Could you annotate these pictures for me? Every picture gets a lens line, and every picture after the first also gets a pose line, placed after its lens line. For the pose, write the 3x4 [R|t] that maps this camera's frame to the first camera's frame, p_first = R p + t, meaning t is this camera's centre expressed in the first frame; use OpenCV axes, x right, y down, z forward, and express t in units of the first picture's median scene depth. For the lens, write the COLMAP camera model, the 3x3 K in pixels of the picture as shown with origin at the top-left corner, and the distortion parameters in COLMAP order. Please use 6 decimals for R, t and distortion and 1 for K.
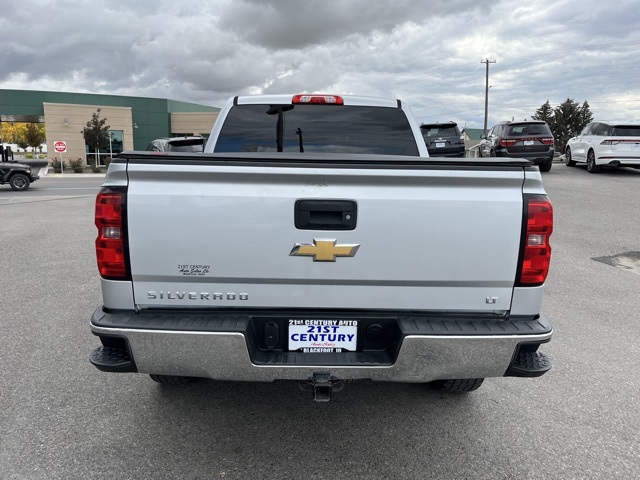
lens RADIAL K [[472.2, 0, 319.4], [0, 472.2, 234.7], [0, 0, 1]] dist [0.072681, -0.092902]
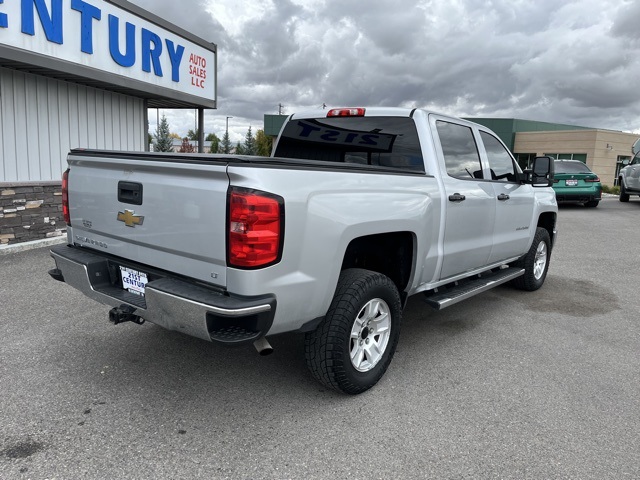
lens RADIAL K [[487.0, 0, 325.2], [0, 487.0, 237.8], [0, 0, 1]] dist [0.067039, -0.087295]
pose [[0.765944, 0.113740, -0.632766, 0.059194], [-0.139455, 0.990186, 0.009180, -0.000168], [0.627600, 0.081211, 0.774289, 0.010156]]
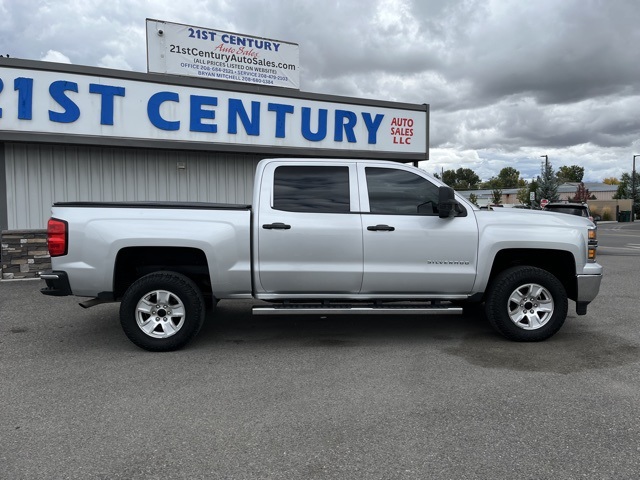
lens RADIAL K [[487.0, 0, 325.2], [0, 487.0, 237.8], [0, 0, 1]] dist [0.067039, -0.087295]
pose [[0.042933, 0.051461, -0.997752, 0.128290], [-0.163647, 0.985547, 0.043790, -0.013489], [0.985584, 0.161399, 0.050733, 0.096790]]
